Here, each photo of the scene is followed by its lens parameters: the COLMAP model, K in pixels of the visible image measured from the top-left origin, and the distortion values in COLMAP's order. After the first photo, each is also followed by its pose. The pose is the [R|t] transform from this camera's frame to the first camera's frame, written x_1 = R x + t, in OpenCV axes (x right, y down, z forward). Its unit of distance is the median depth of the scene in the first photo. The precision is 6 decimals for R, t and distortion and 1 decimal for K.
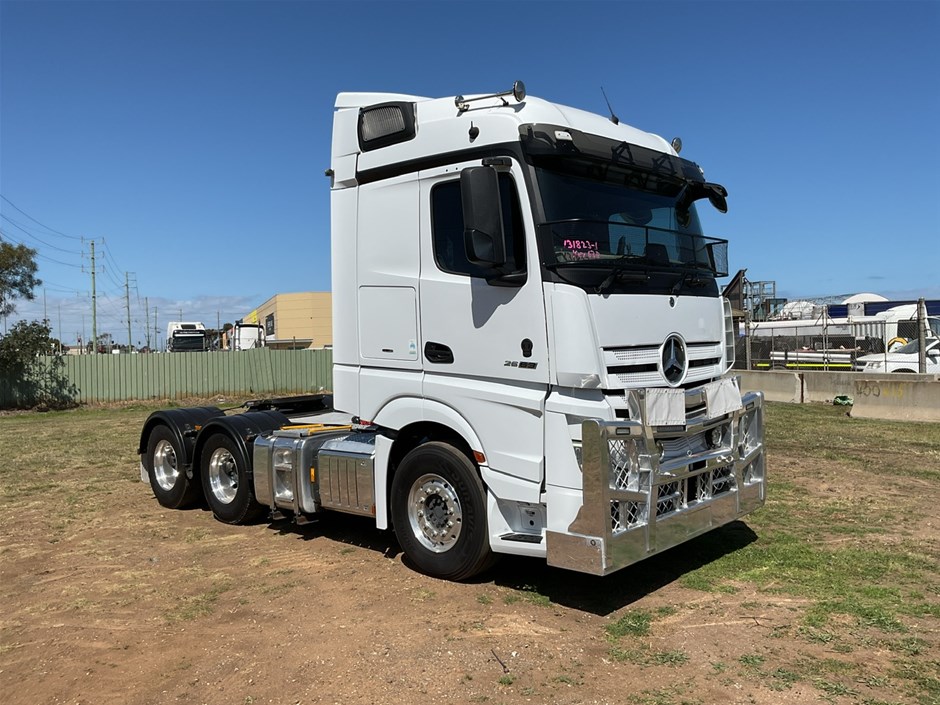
lens RADIAL K [[845.9, 0, 471.3], [0, 845.9, 364.6], [0, 0, 1]] dist [-0.006844, -0.001659]
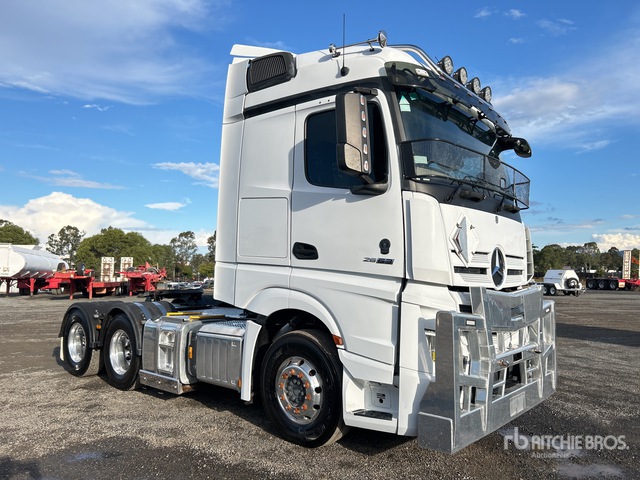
lens RADIAL K [[513.2, 0, 332.0], [0, 513.2, 241.0], [0, 0, 1]] dist [0.003406, -0.003041]
pose [[0.996723, 0.051362, 0.062485, -0.047294], [-0.044878, 0.993867, -0.101066, 0.043456], [-0.067293, 0.097931, 0.992916, 0.280097]]
